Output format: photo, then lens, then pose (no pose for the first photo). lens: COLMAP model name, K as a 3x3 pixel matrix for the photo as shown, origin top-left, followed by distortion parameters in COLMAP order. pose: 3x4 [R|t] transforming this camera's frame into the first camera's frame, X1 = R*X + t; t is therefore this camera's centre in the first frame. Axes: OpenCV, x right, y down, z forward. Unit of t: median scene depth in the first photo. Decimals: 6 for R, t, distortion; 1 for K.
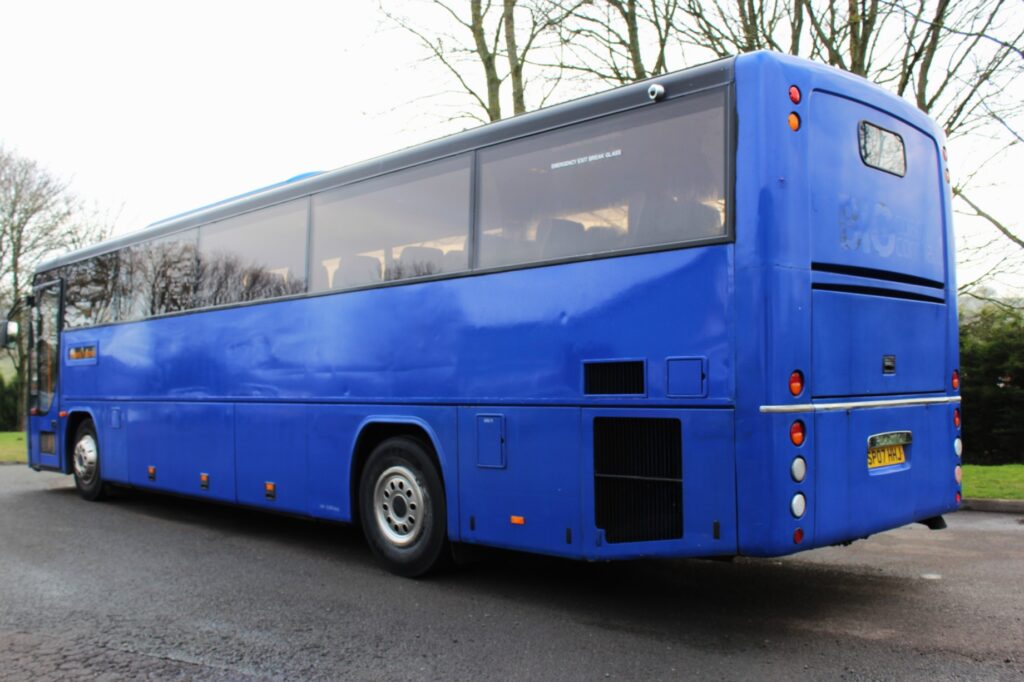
lens RADIAL K [[1019.5, 0, 512.0], [0, 1019.5, 341.0], [0, 0, 1]] dist [-0.175113, -0.000422]
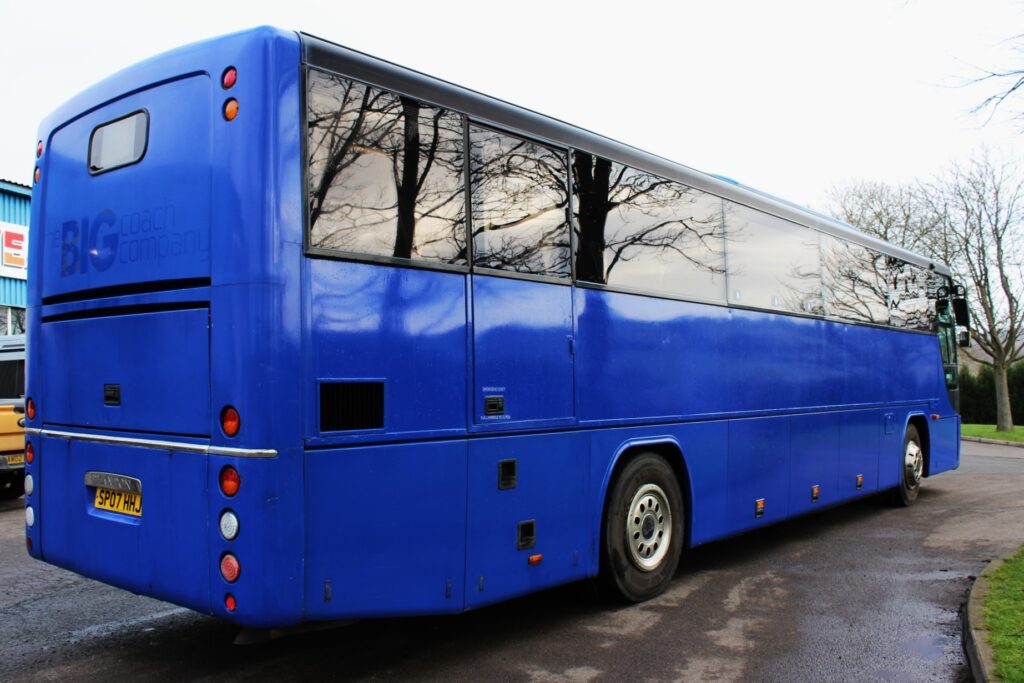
lens RADIAL K [[1019.5, 0, 512.0], [0, 1019.5, 341.5], [0, 0, 1]] dist [-0.175113, -0.000422]
pose [[0.084584, -0.025215, -0.996097, 1.249928], [0.039238, 0.998989, -0.021957, 0.009371], [0.995643, -0.037228, 0.085488, 1.258997]]
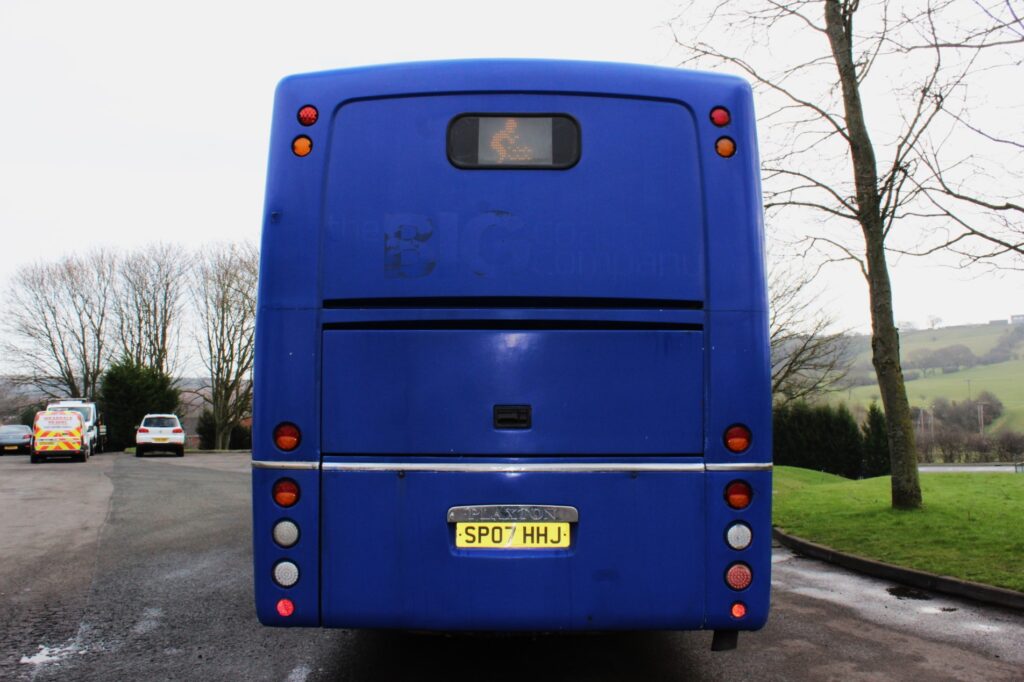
lens RADIAL K [[1019.5, 0, 512.0], [0, 1019.5, 341.0], [0, 0, 1]] dist [-0.175113, -0.000422]
pose [[0.731479, -0.037899, -0.680810, 0.909922], [0.015649, 0.999124, -0.038805, -0.005064], [0.681684, 0.017731, 0.731432, 0.413796]]
